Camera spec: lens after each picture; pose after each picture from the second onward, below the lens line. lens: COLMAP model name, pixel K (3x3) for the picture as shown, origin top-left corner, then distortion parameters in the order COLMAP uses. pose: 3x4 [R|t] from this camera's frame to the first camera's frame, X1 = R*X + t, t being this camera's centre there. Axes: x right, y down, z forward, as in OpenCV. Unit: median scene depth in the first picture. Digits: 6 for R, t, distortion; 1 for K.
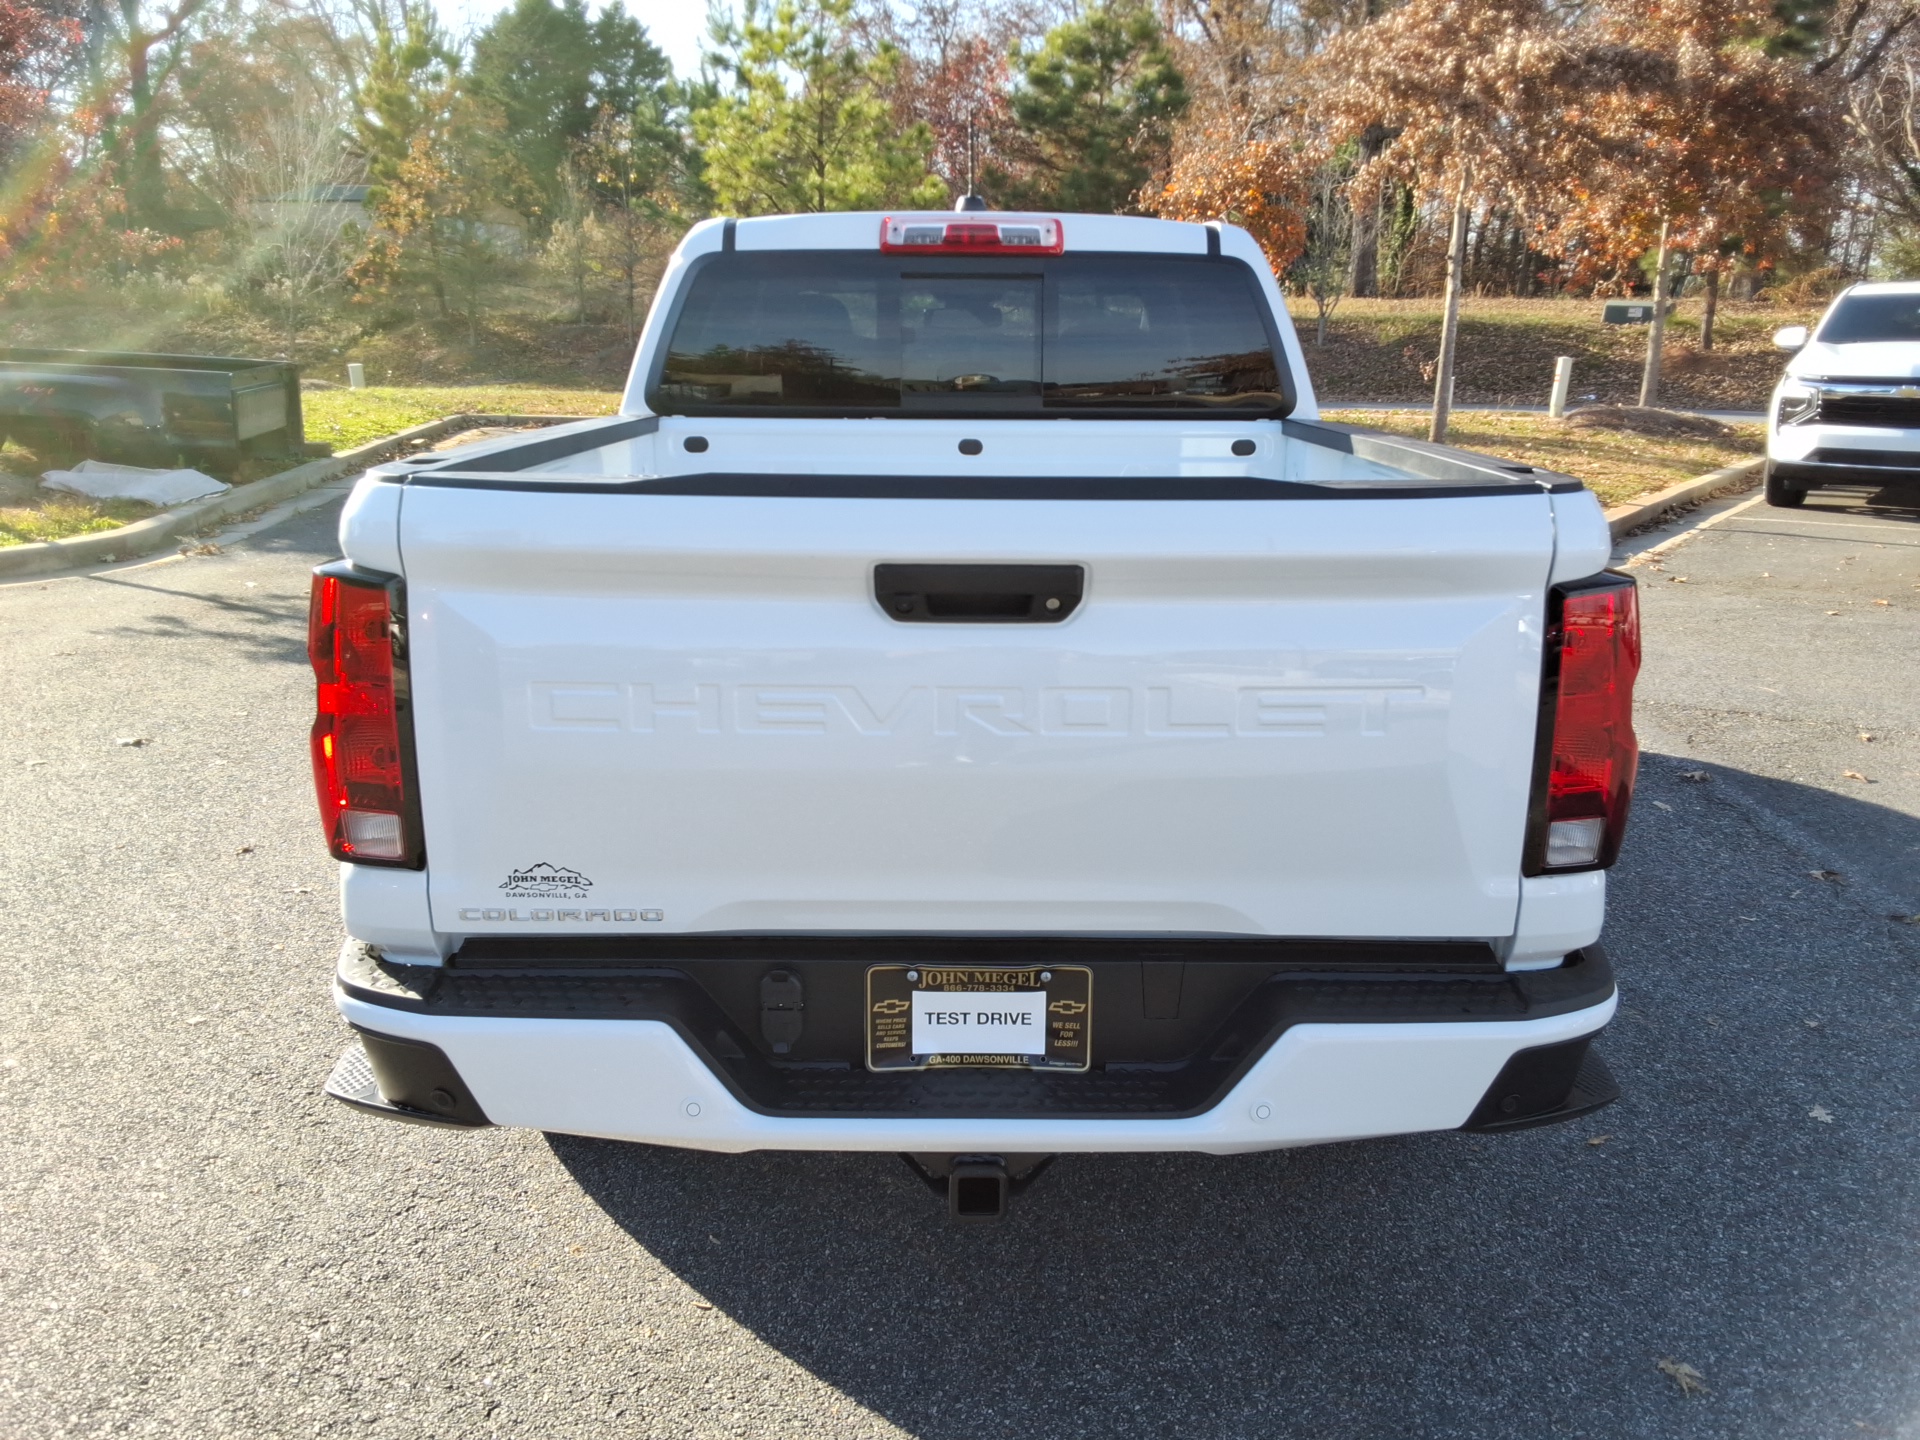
lens RADIAL K [[1545.9, 0, 943.2], [0, 1545.9, 709.6], [0, 0, 1]] dist [0.078228, -0.117111]
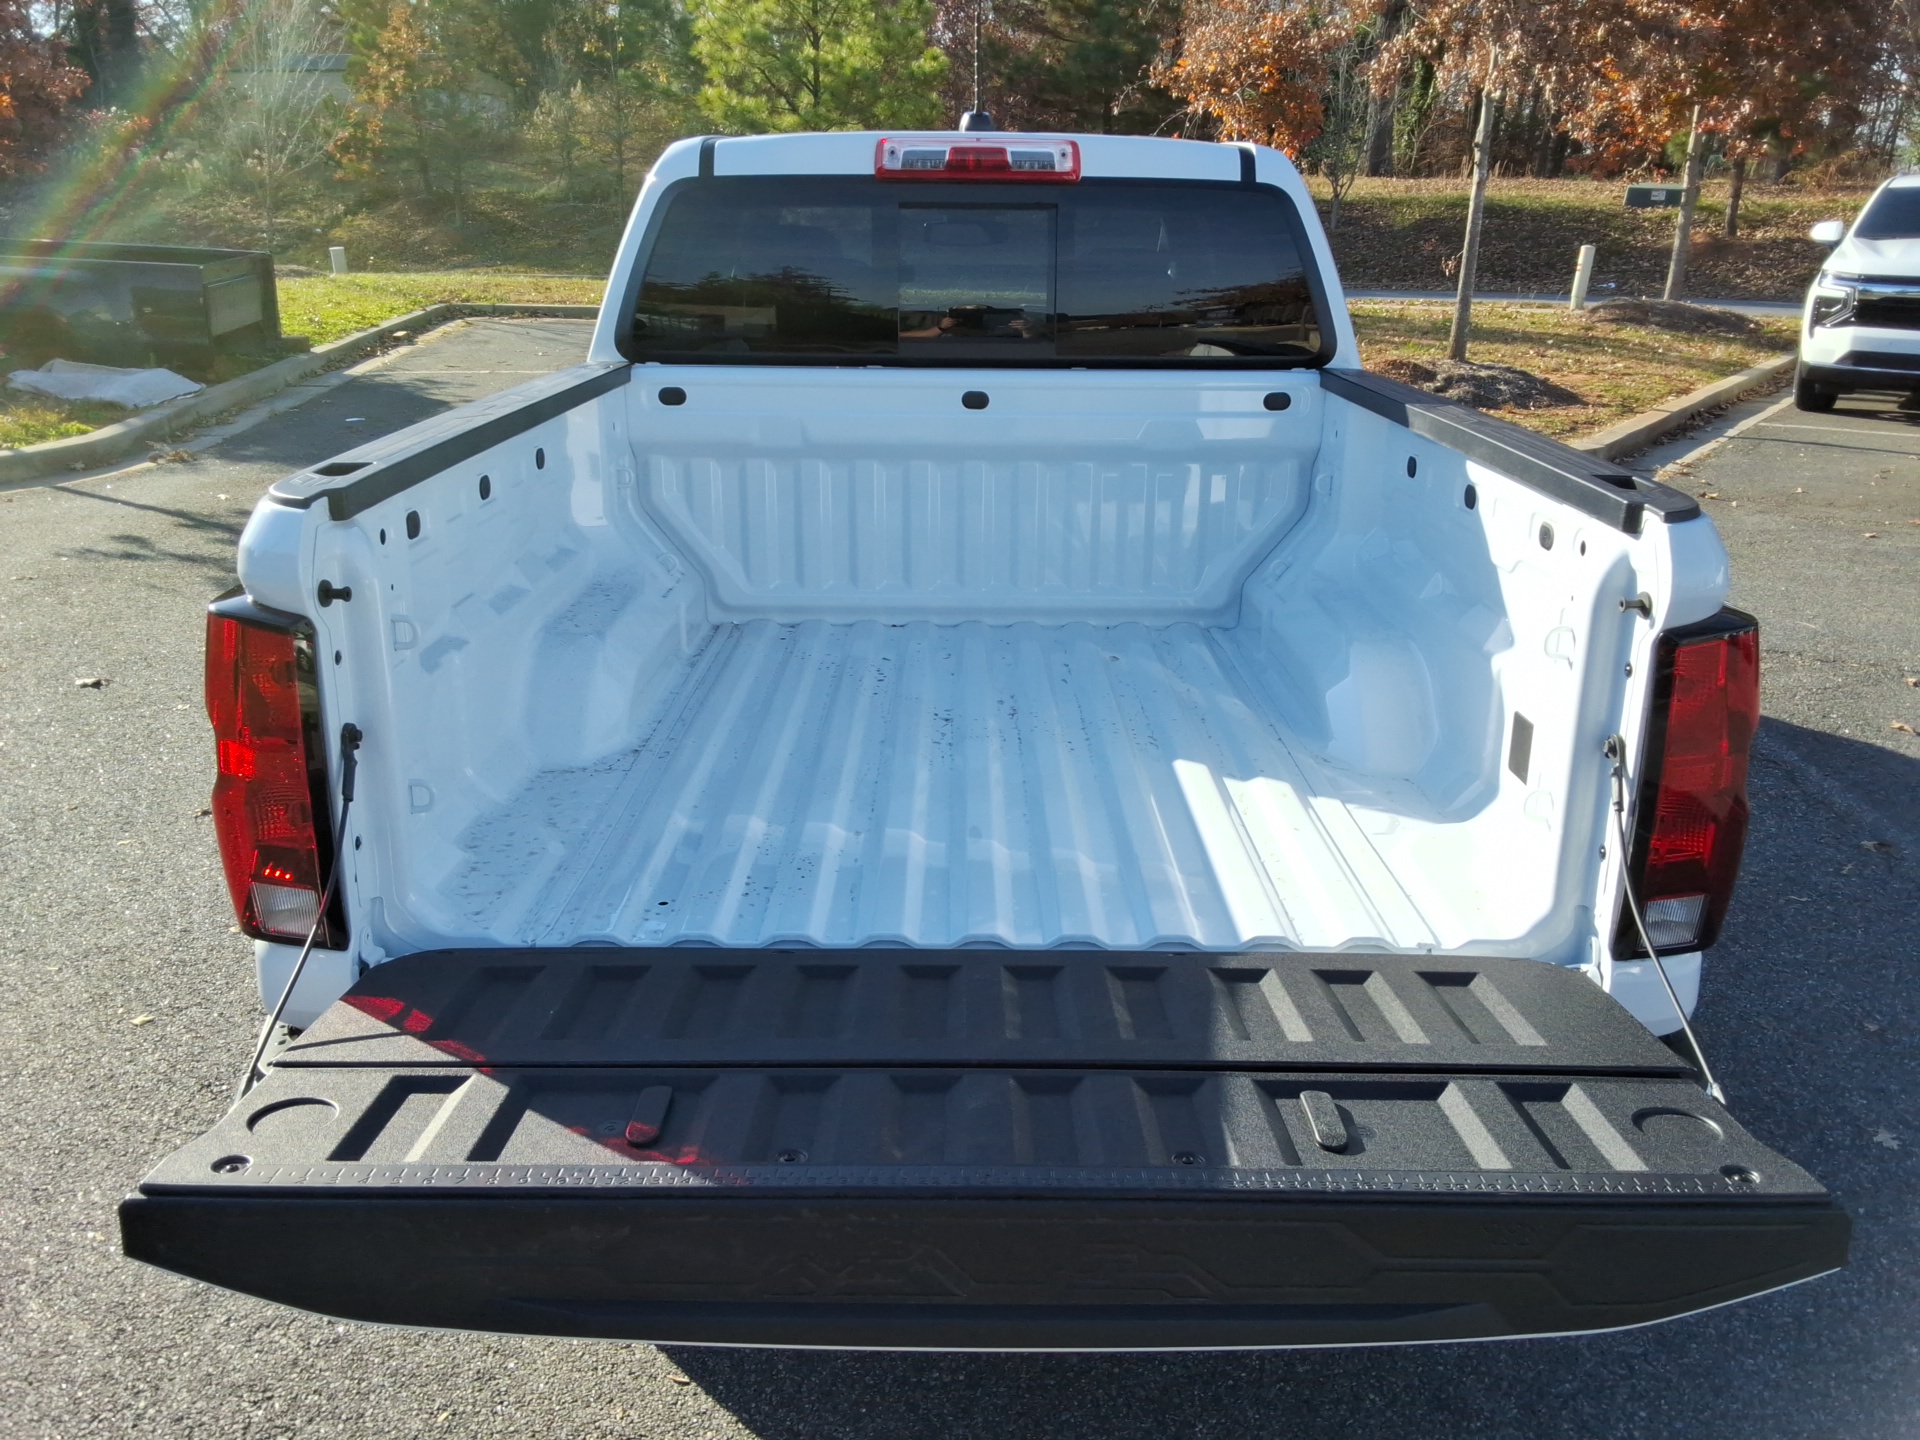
lens RADIAL K [[1545.9, 0, 940.8], [0, 1545.9, 722.3], [0, 0, 1]] dist [0.078228, -0.117111]
pose [[0.999995, 0.003040, -0.000760, -0.000271], [-0.002969, 0.996783, 0.080096, -0.013689], [0.001001, -0.080093, 0.996787, 0.020760]]
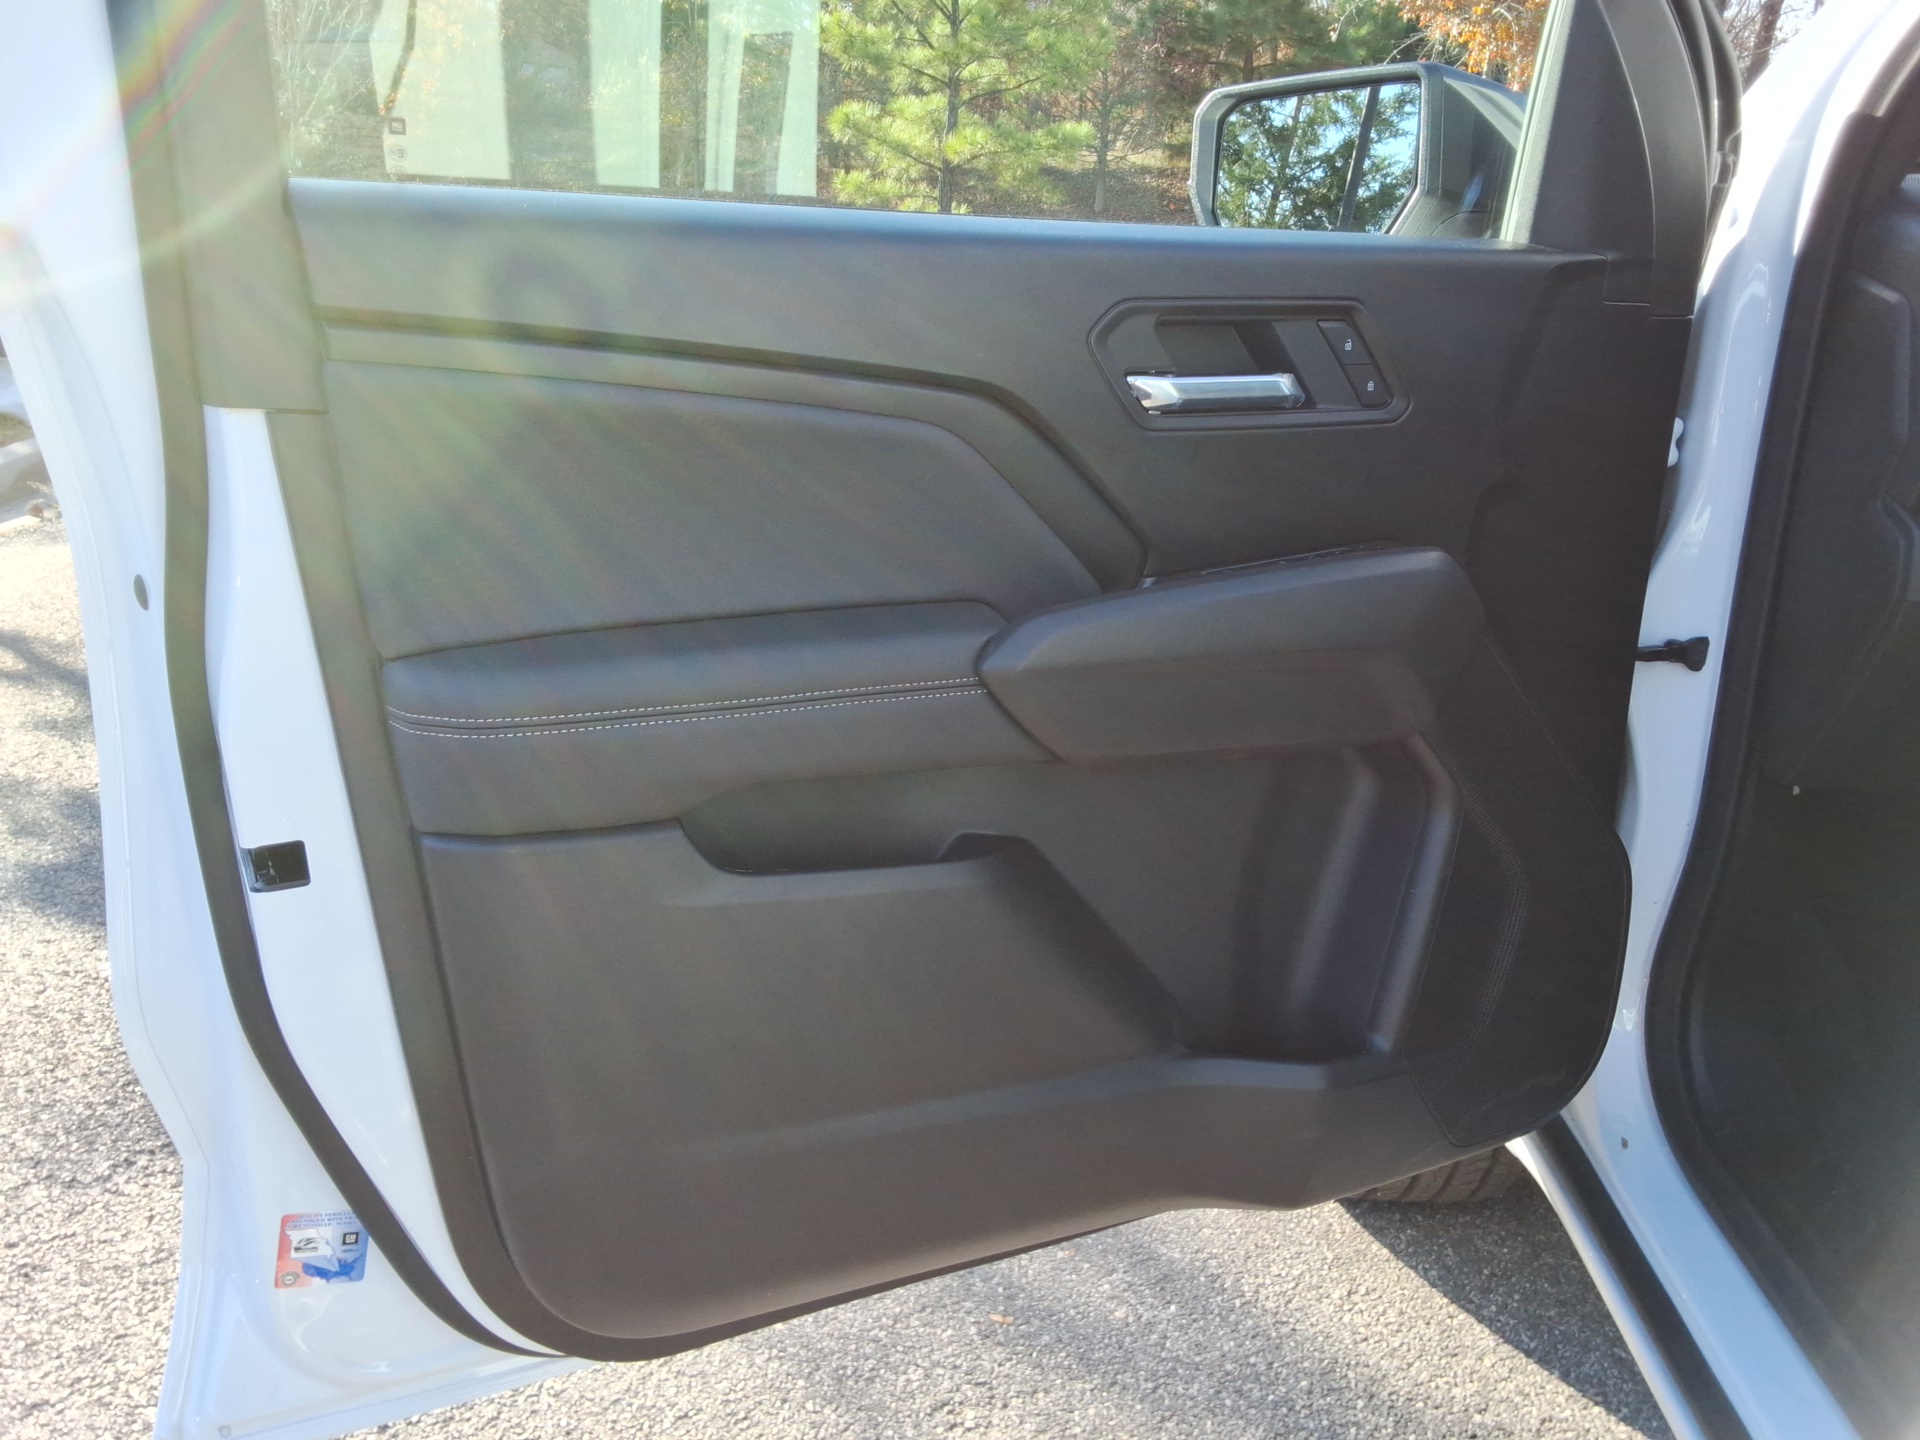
lens RADIAL K [[1545.9, 0, 924.5], [0, 1545.9, 713.1], [0, 0, 1]] dist [0.078228, -0.117111]
pose [[0.998964, 0.017676, -0.041944, -0.089526], [-0.014030, 0.996224, 0.085676, -0.061009], [0.043300, -0.084999, 0.995440, 0.311273]]
